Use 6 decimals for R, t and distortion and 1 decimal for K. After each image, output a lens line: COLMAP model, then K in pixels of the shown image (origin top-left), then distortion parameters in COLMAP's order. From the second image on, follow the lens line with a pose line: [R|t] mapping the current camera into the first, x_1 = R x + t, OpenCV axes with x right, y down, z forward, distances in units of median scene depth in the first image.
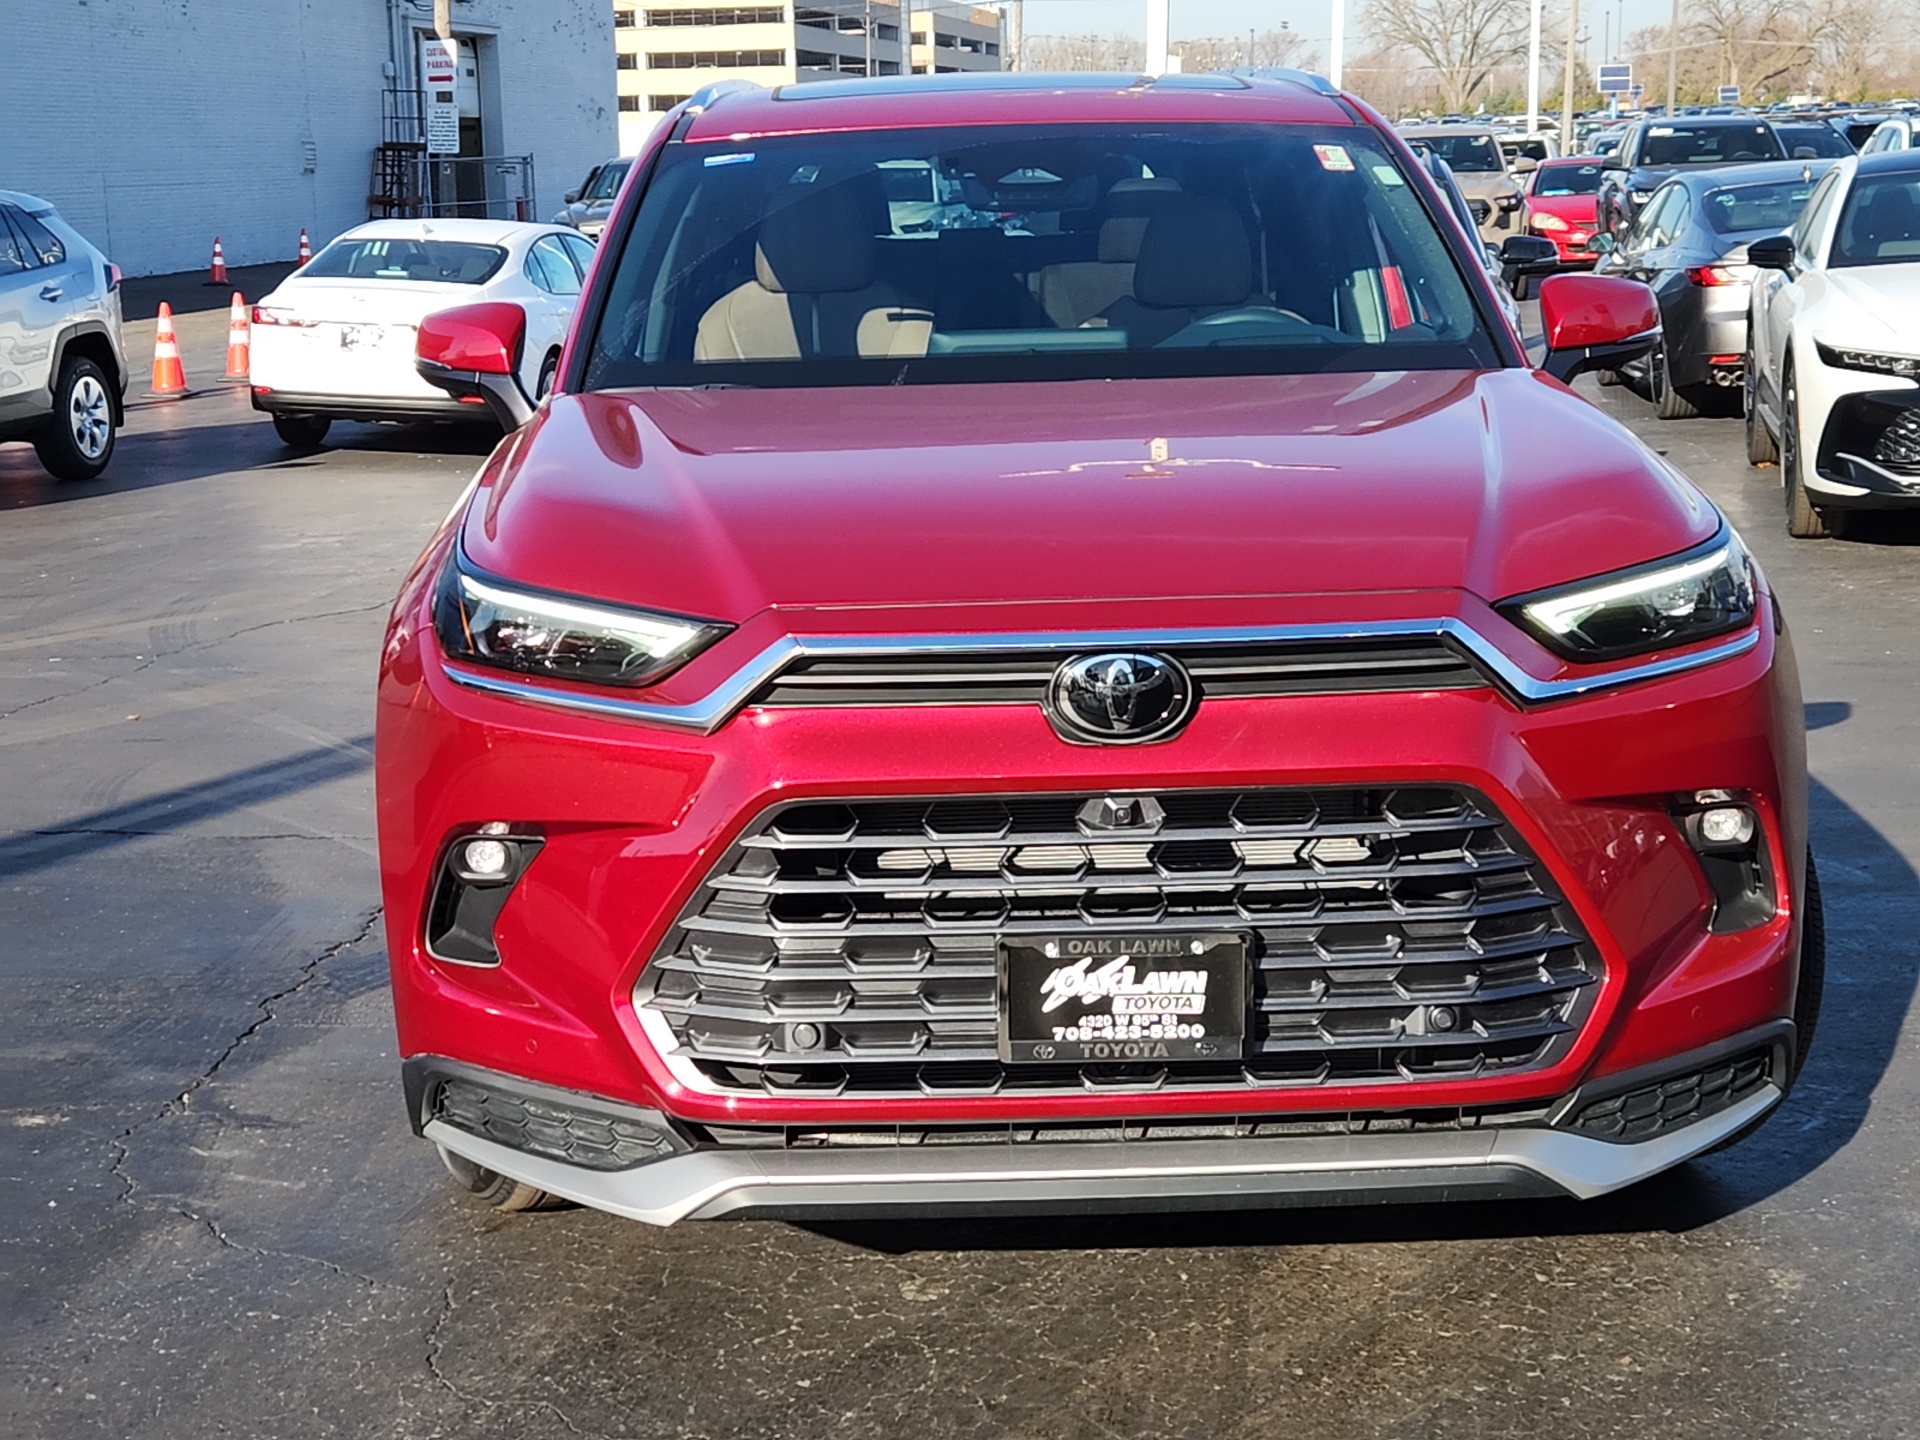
lens RADIAL K [[2790.1, 0, 960.0], [0, 2790.1, 720.0], [0, 0, 1]] dist [0.254070, -0.938997]
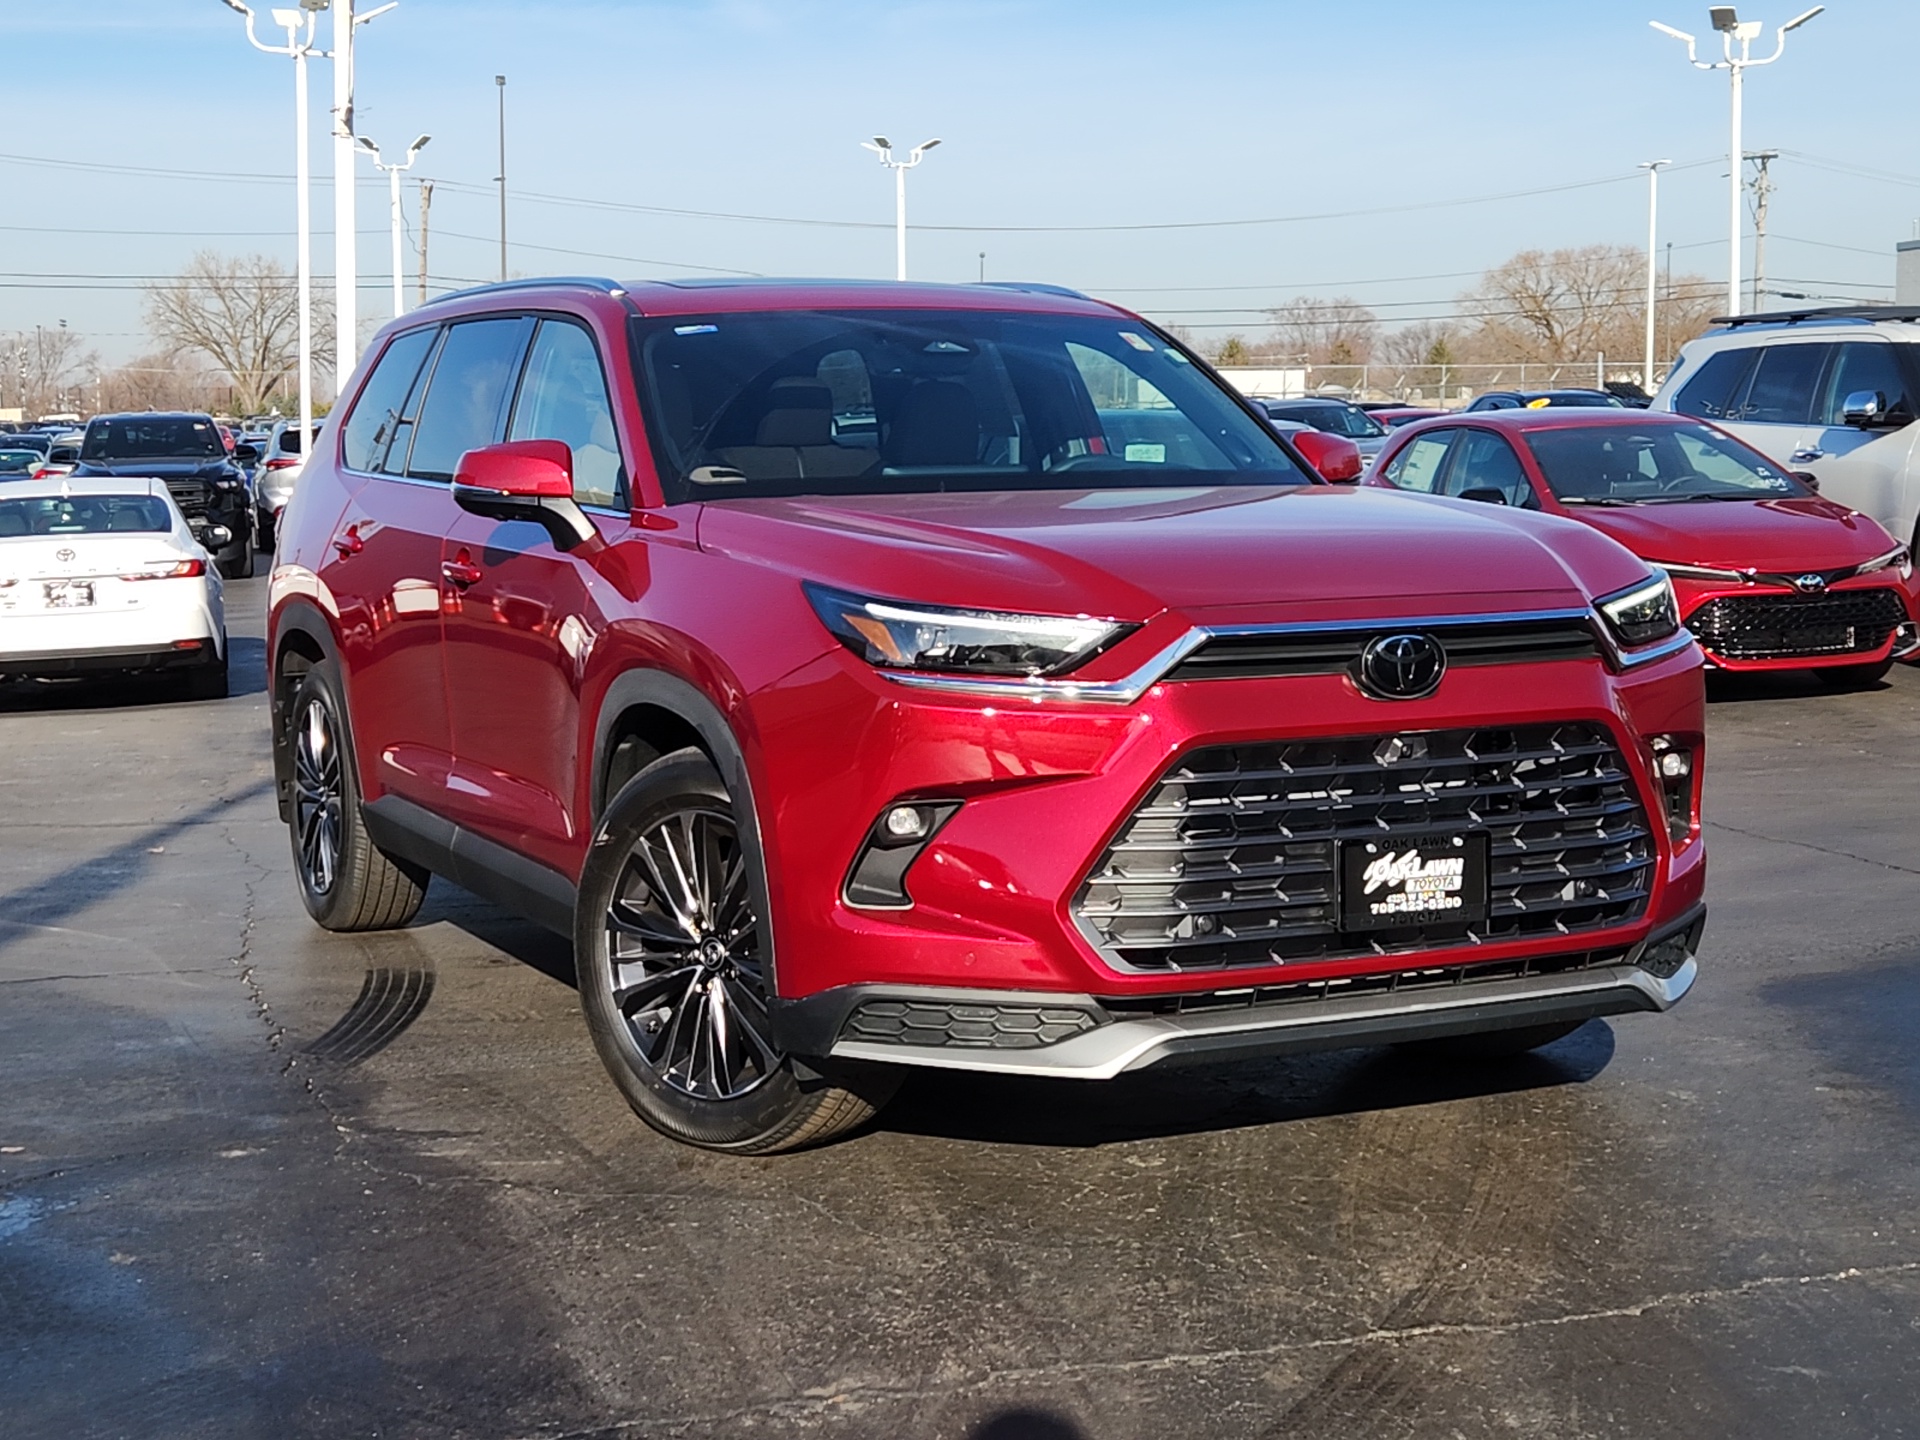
lens RADIAL K [[2790.1, 0, 960.0], [0, 2790.1, 720.0], [0, 0, 1]] dist [0.254070, -0.938997]
pose [[0.909710, -0.028508, 0.414265, -0.726714], [0.072245, 0.993291, -0.090293, 0.129630], [-0.408912, 0.112069, 0.905666, -0.191201]]
